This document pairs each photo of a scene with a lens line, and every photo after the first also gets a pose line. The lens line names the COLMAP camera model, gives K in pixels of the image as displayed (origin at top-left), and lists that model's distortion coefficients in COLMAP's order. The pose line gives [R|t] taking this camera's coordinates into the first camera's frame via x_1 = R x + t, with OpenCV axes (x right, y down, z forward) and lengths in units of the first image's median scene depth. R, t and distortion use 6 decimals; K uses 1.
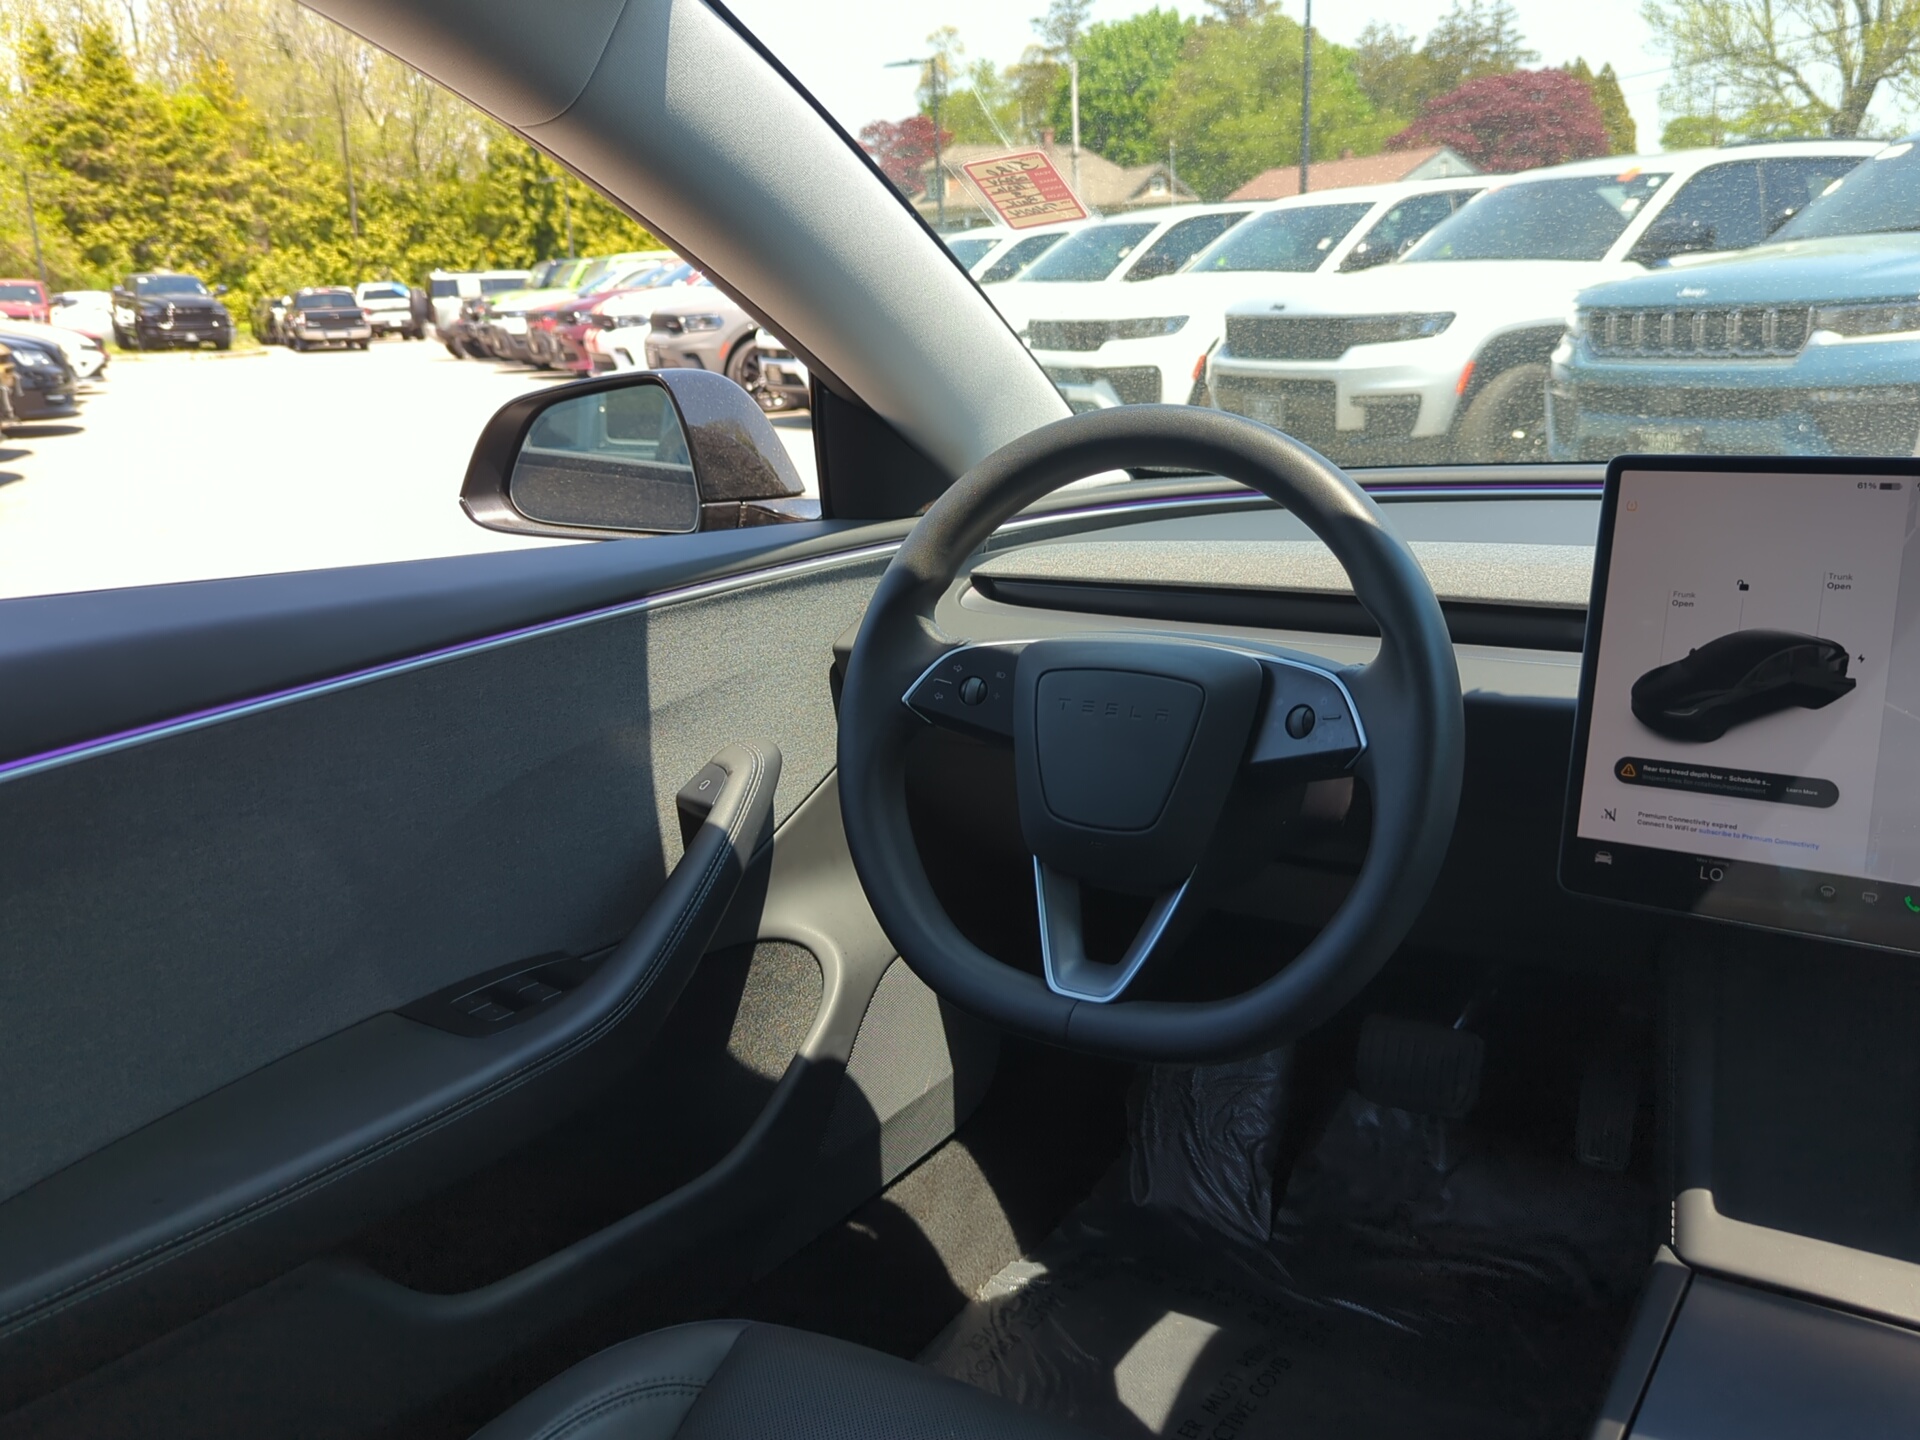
lens RADIAL K [[1568.0, 0, 974.5], [0, 1568.0, 688.9], [0, 0, 1]] dist [0.057881, -0.058819]
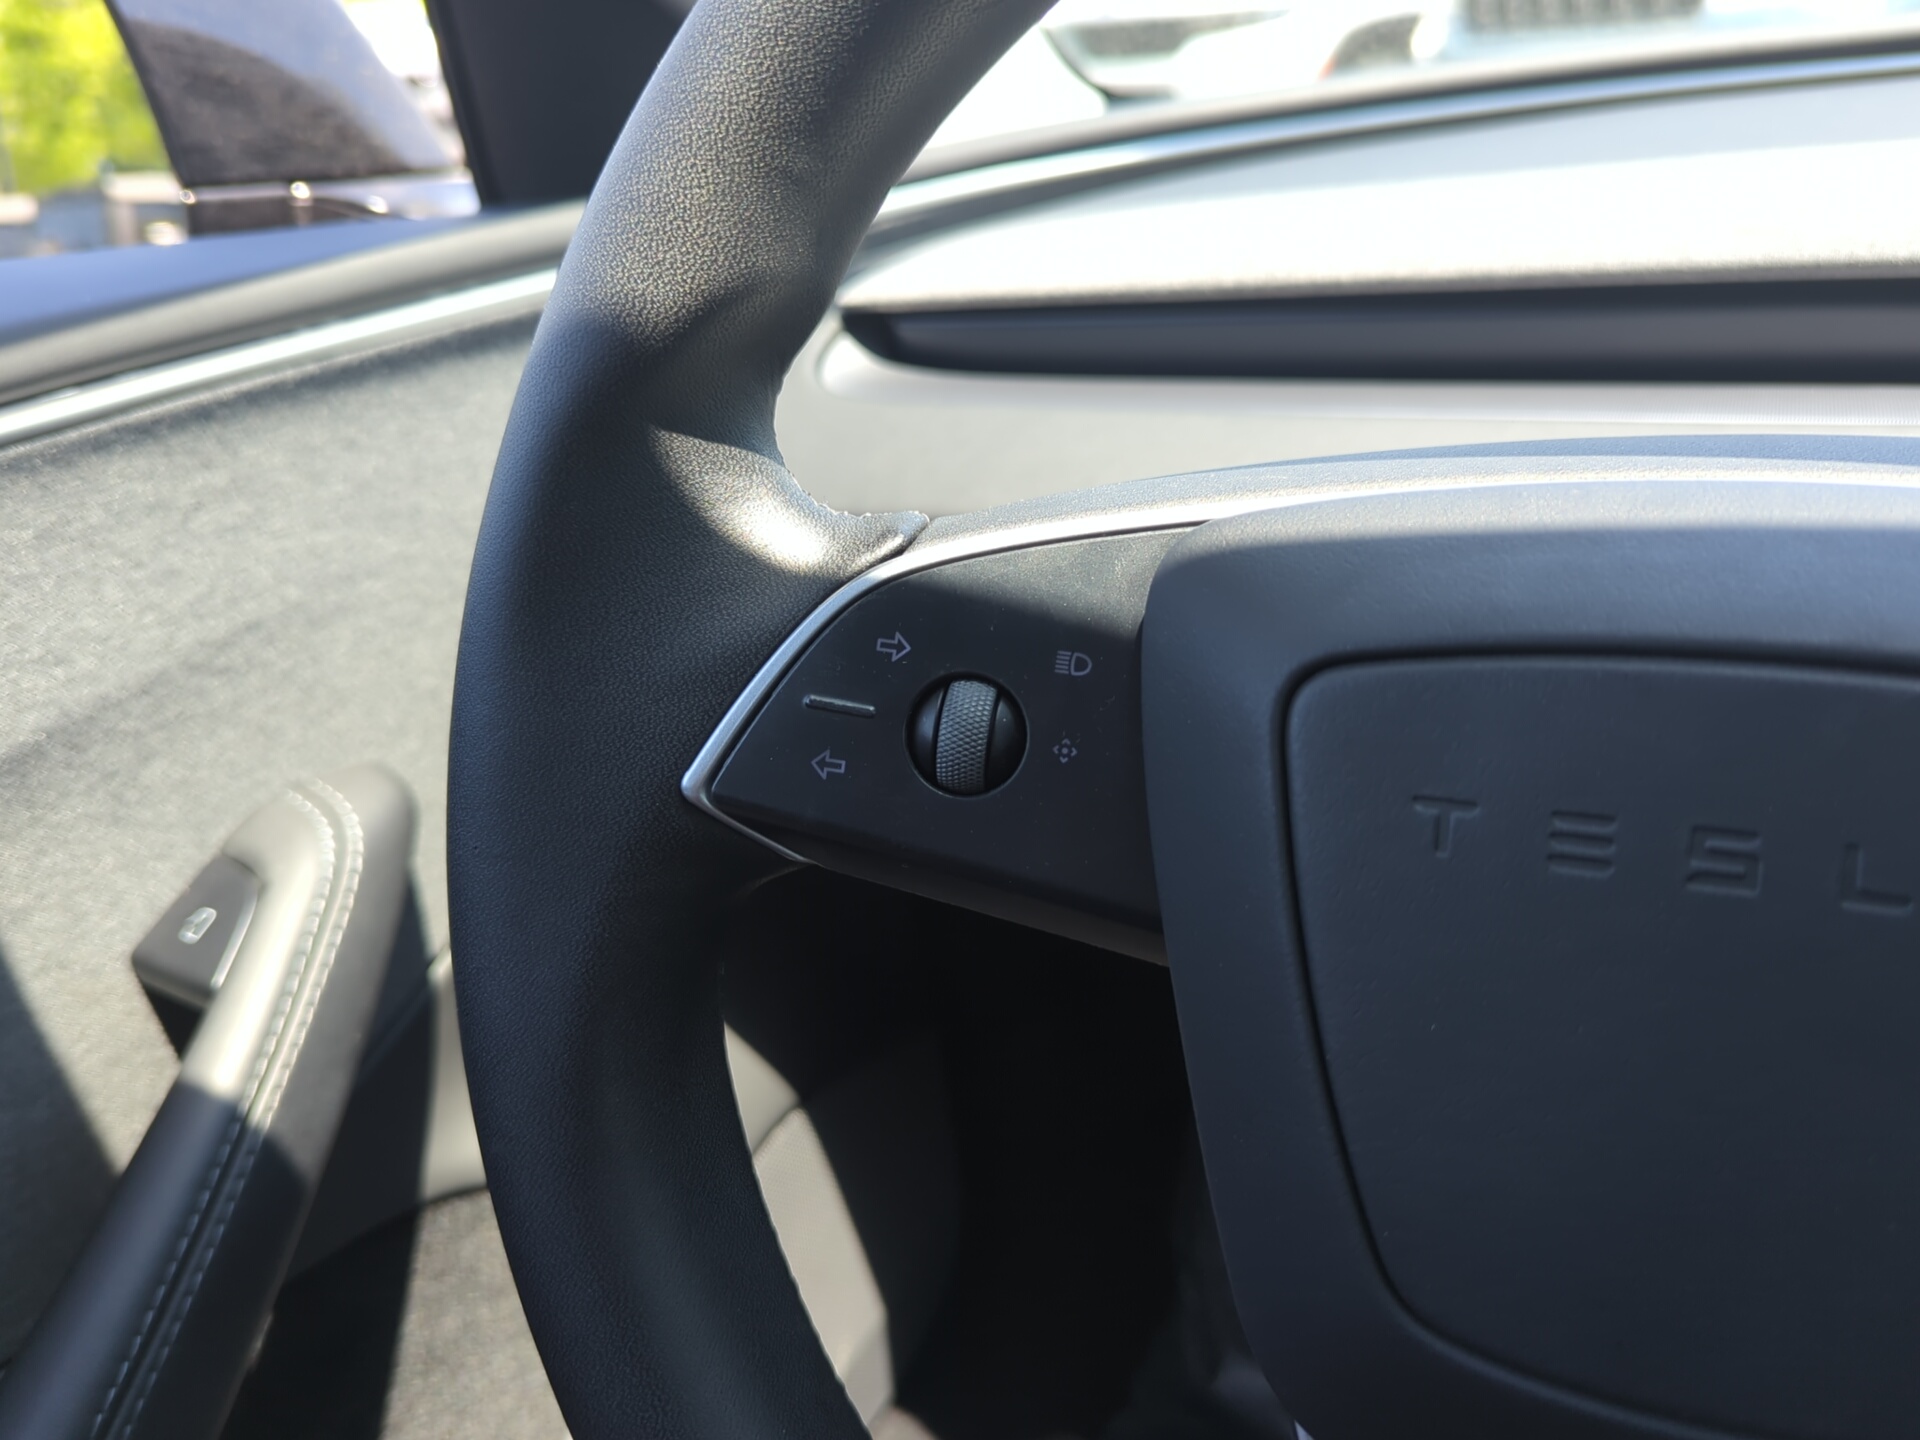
lens RADIAL K [[1568.0, 0, 1009.4], [0, 1568.0, 701.0], [0, 0, 1]] dist [0.057881, -0.058819]
pose [[0.987266, -0.106961, 0.117750, -0.003667], [0.087274, 0.983050, 0.161235, -0.006870], [-0.133000, -0.148905, 0.979866, 0.115163]]
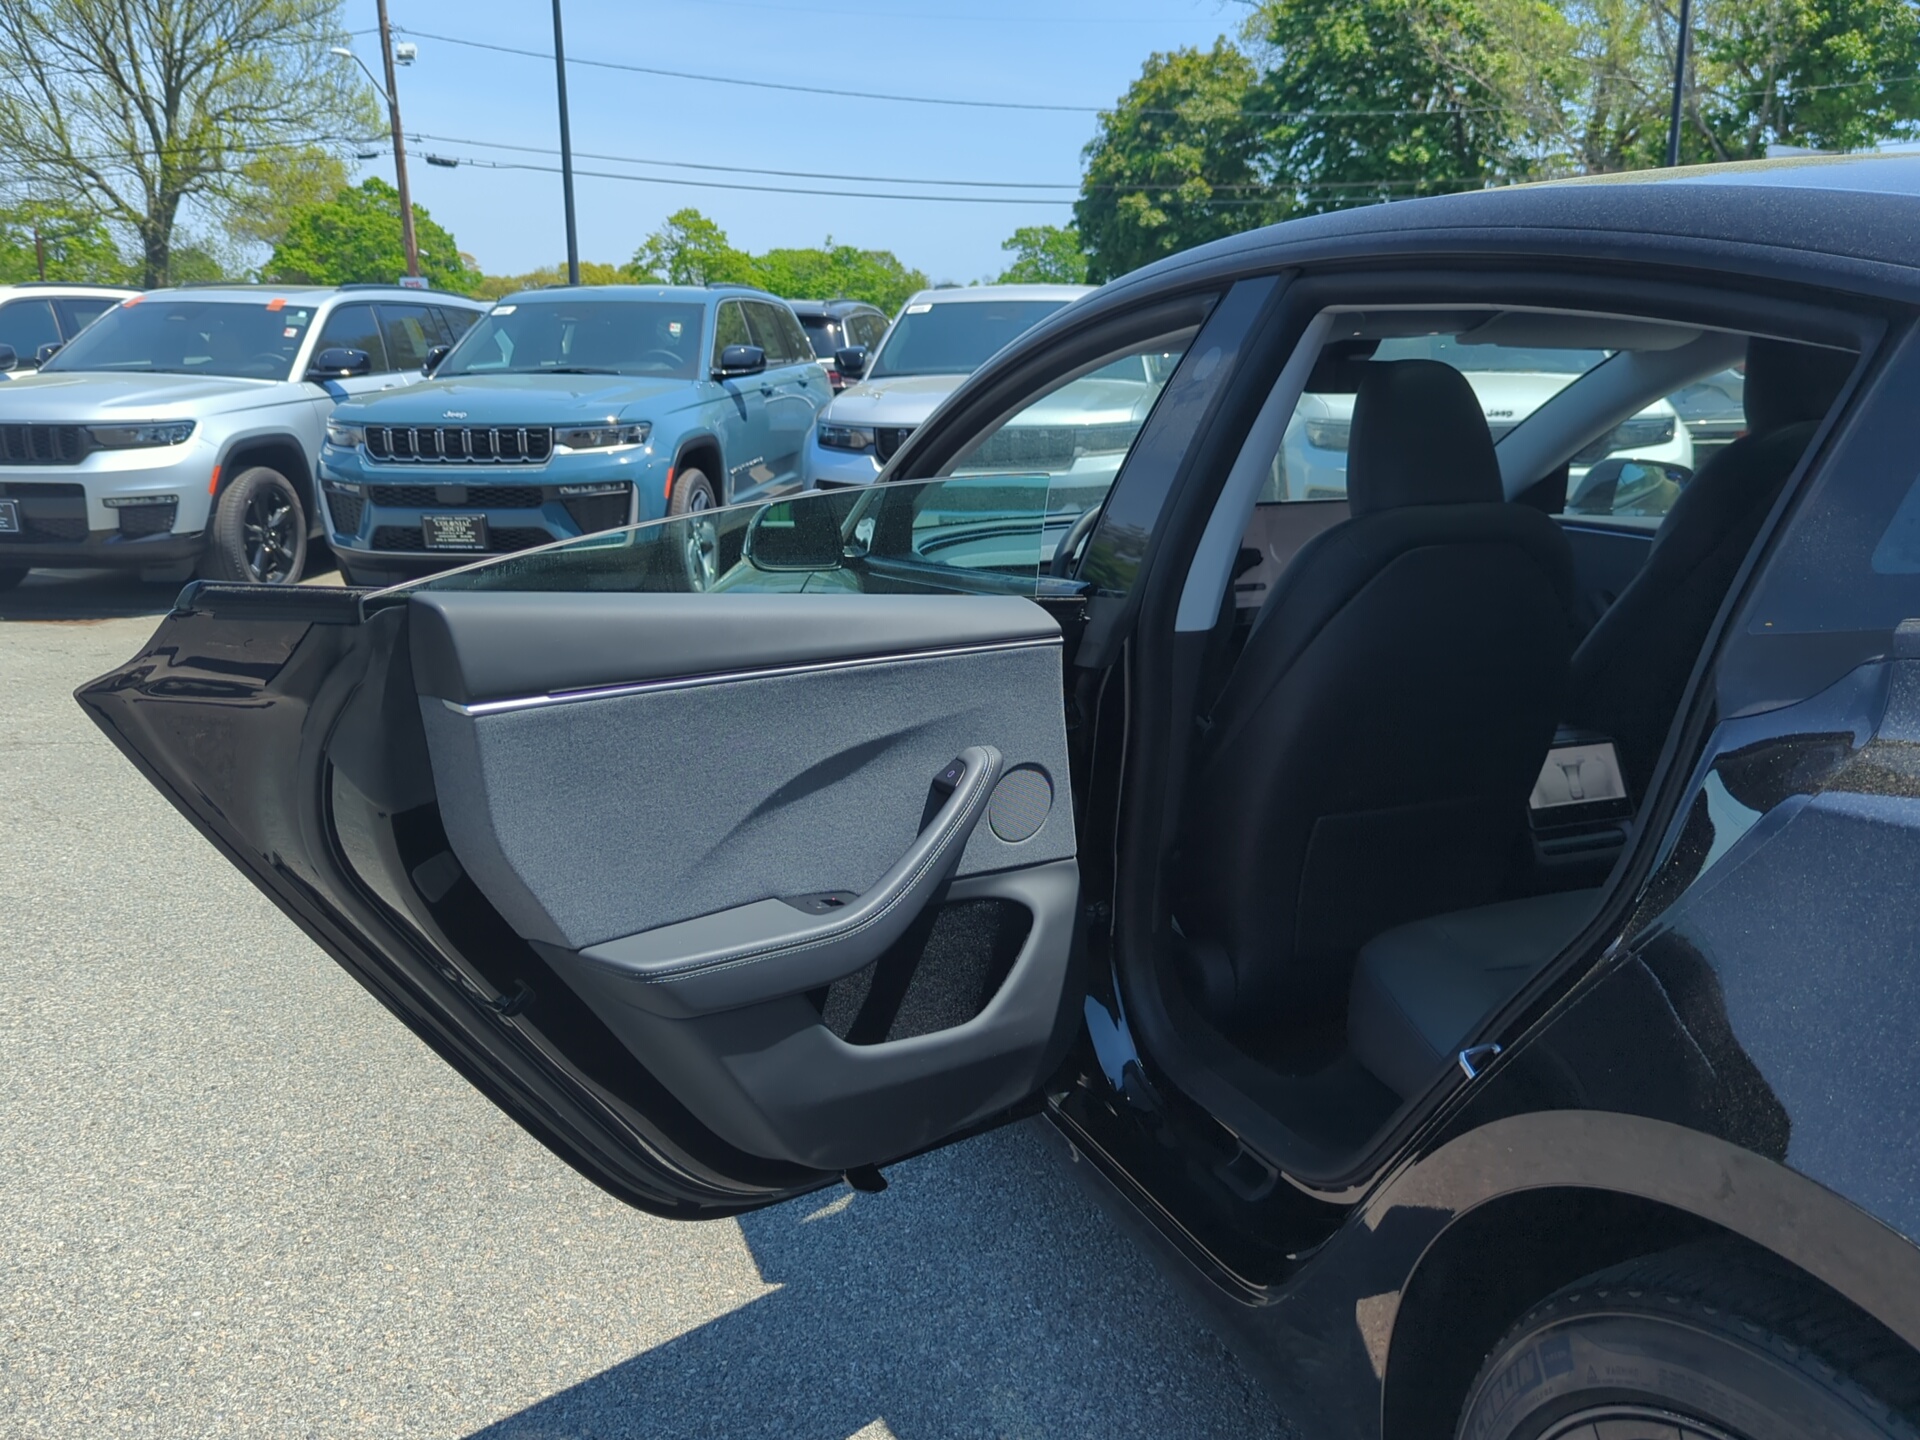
lens RADIAL K [[1568.0, 0, 985.0], [0, 1568.0, 708.4], [0, 0, 1]] dist [0.057881, -0.058819]
pose [[0.565364, -0.139486, 0.812962, -0.405471], [0.176387, 0.983244, 0.046037, 0.007701], [-0.805761, 0.117368, 0.580494, -0.089808]]
